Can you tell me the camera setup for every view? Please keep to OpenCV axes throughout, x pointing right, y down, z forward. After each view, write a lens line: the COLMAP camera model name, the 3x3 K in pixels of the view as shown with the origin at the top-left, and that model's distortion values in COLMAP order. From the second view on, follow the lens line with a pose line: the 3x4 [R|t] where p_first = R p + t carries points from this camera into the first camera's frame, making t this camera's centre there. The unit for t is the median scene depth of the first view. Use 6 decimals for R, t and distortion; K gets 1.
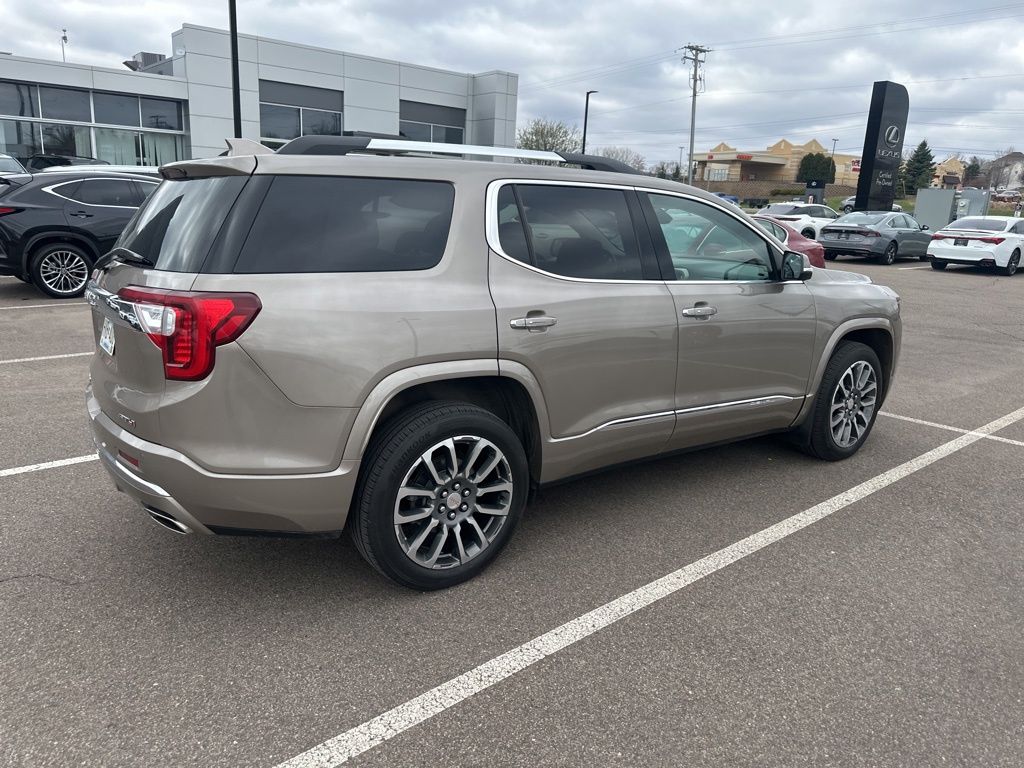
lens RADIAL K [[724.1, 0, 510.9], [0, 724.1, 376.2], [0, 0, 1]] dist [0.043019, -0.052516]
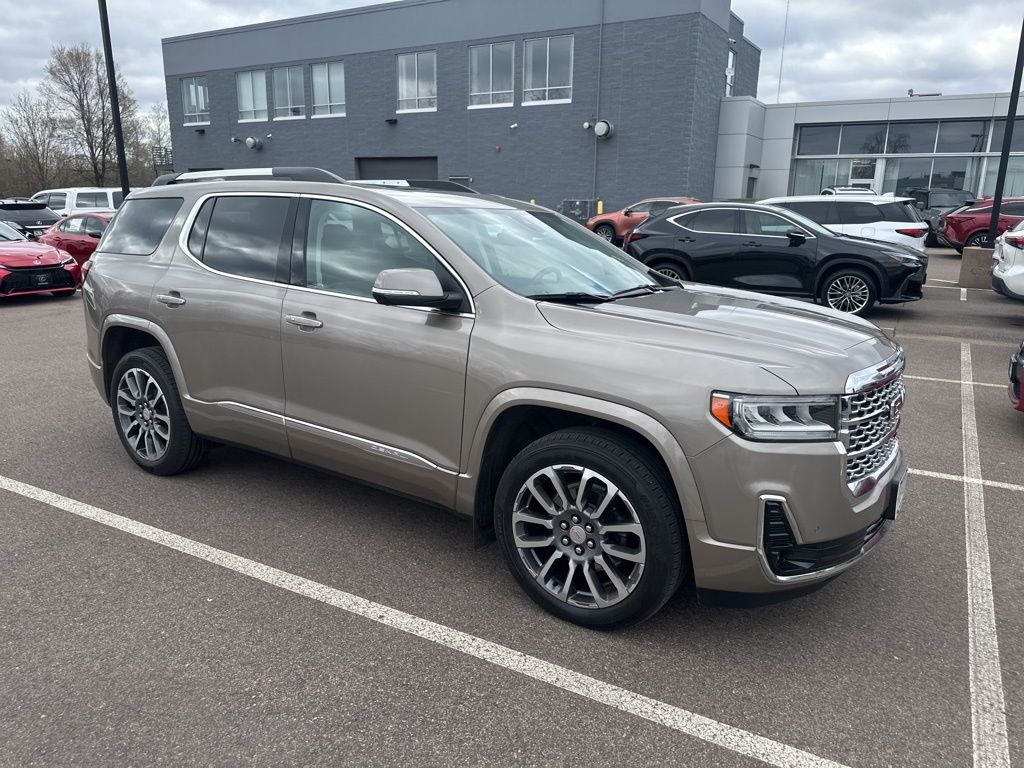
lens RADIAL K [[727.0, 0, 512.0], [0, 727.0, 384.0], [0, 0, 1]] dist [0.033098, -0.041240]
pose [[0.342394, 0.185129, -0.921137, 1.271429], [-0.218871, 0.969139, 0.113420, -0.180349], [0.913708, 0.162776, 0.372347, 0.924277]]
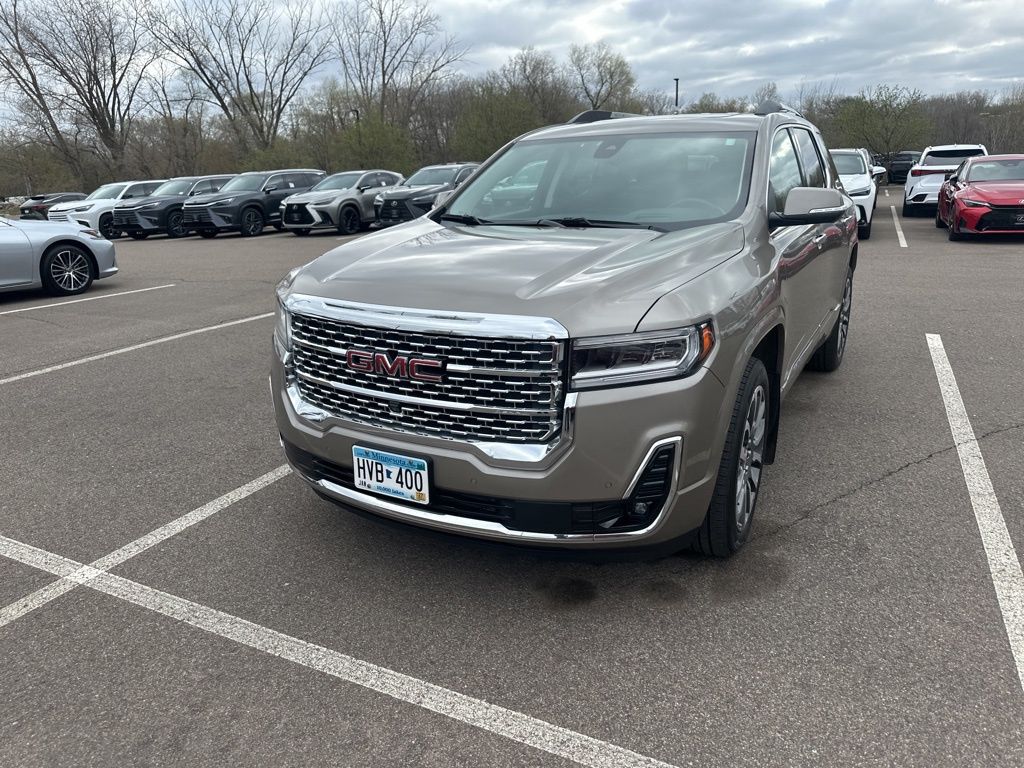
lens RADIAL K [[747.2, 0, 514.6], [0, 747.2, 359.5], [0, 0, 1]] dist [0.031637, -0.038208]
pose [[-0.911293, 0.095115, -0.400621, 0.838172], [-0.097081, 0.895893, 0.433533, -0.479336], [0.400149, 0.433969, -0.807187, 2.236817]]
